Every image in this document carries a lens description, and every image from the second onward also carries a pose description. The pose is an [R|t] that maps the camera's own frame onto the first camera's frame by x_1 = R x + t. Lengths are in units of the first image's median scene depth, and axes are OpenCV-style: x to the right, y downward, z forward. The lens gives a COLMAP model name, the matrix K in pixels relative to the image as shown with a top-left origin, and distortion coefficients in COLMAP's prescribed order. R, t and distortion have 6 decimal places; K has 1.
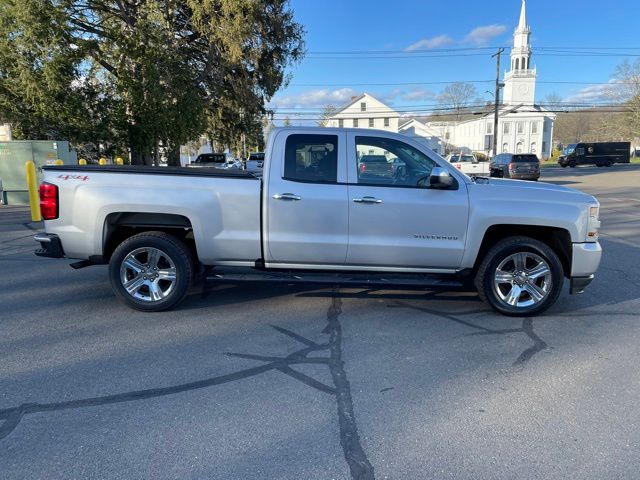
lens RADIAL K [[480.0, 0, 319.3], [0, 480.0, 240.7], [0, 0, 1]] dist [0.082297, -0.100285]
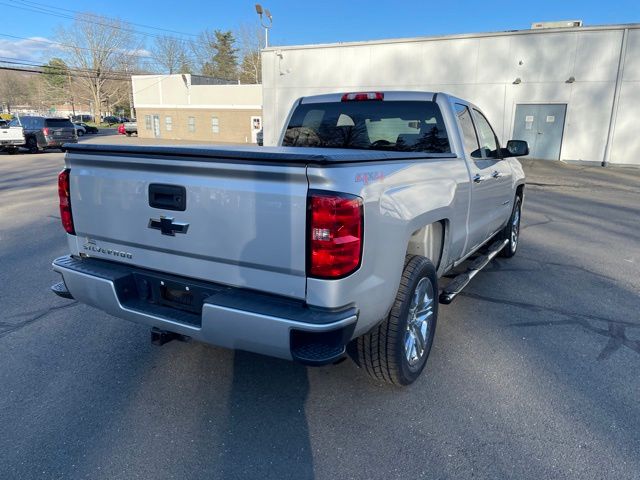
lens RADIAL K [[480.0, 0, 321.7], [0, 480.0, 239.7], [0, 0, 1]] dist [0.082297, -0.100285]
pose [[0.485027, -0.192448, 0.853061, -0.923582], [0.132565, 0.980392, 0.145800, -0.141353], [-0.864393, 0.042369, 0.501029, 0.786432]]
